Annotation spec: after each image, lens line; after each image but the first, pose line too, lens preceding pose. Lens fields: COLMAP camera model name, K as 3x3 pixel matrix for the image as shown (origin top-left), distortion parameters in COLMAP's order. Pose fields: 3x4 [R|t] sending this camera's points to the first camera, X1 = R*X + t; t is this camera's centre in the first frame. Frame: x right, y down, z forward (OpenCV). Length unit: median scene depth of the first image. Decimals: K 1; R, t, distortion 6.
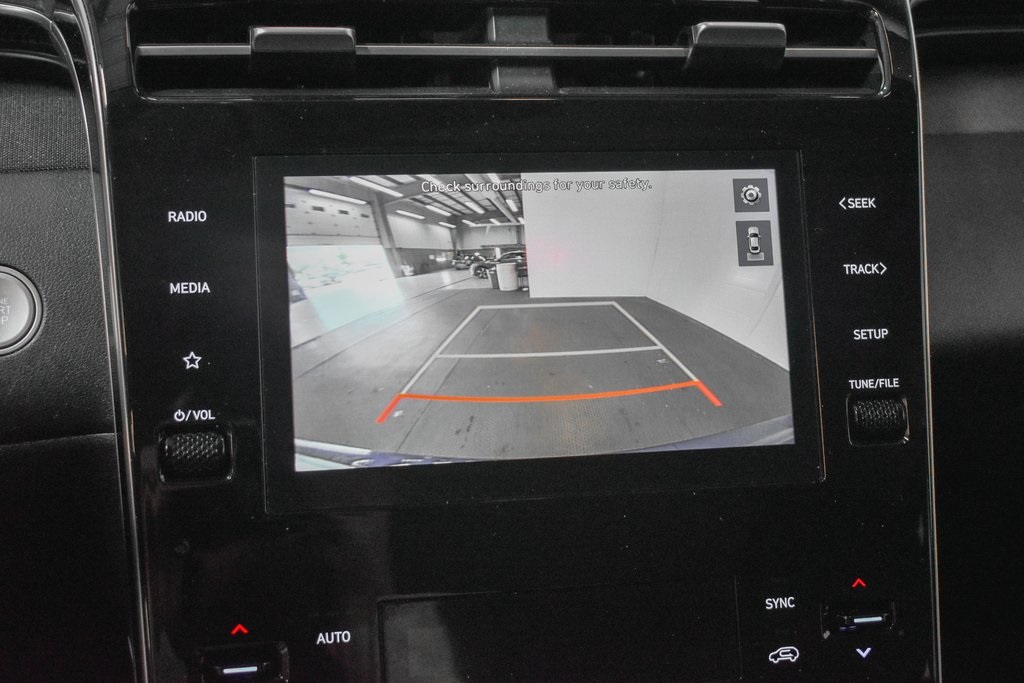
lens RADIAL K [[1334.0, 0, 512.5], [0, 1334.0, 338.8], [0, 0, 1]] dist [0.000821, 0.000000]
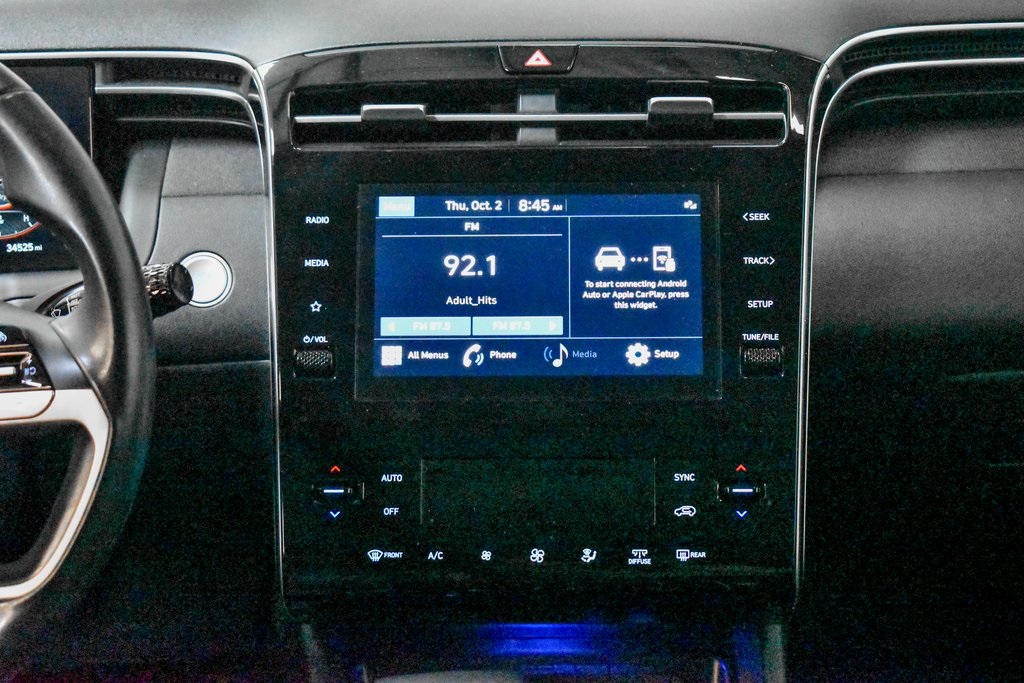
lens RADIAL K [[2022.6, 0, 509.8], [0, 2022.6, 311.1], [0, 0, 1]] dist [0.058901, 0.000000]
pose [[0.976005, 0.013929, -0.217303, 0.488989], [-0.034598, 0.995195, -0.091601, 0.221286], [0.214983, 0.096921, 0.971797, -1.252797]]
